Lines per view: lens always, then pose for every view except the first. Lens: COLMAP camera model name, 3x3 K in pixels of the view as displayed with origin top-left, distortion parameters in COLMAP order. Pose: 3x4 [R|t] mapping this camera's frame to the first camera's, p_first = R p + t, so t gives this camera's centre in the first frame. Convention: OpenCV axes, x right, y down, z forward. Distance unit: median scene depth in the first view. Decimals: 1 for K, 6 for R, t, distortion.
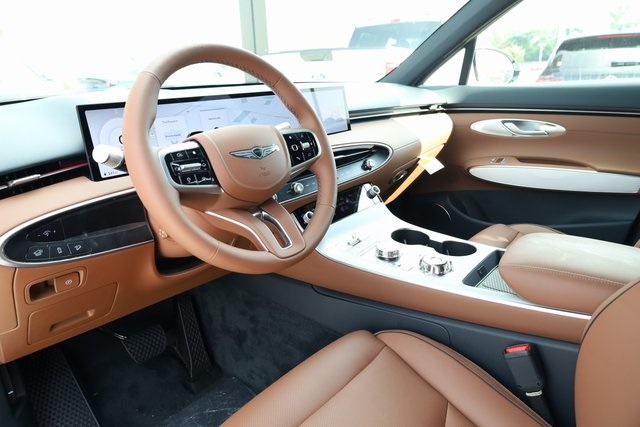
lens RADIAL K [[444.7, 0, 317.6], [0, 444.7, 213.3], [0, 0, 1]] dist [-0.007602, -0.000253]
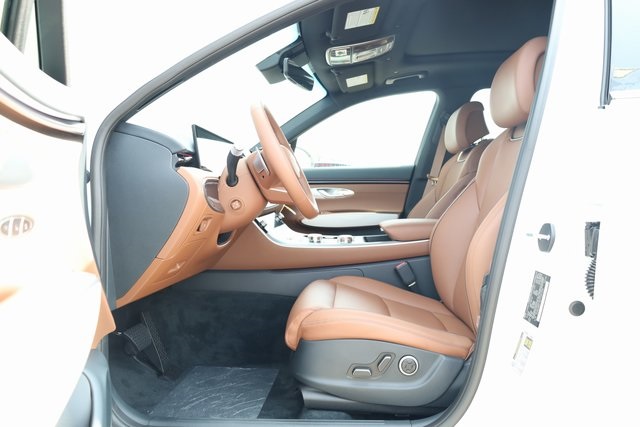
lens RADIAL K [[444.7, 0, 321.5], [0, 444.7, 211.2], [0, 0, 1]] dist [-0.007602, -0.000253]
pose [[0.792485, 0.018533, 0.609609, -0.686389], [0.161917, 0.957276, -0.239593, 0.317321], [-0.588005, 0.288580, 0.755627, -0.253754]]
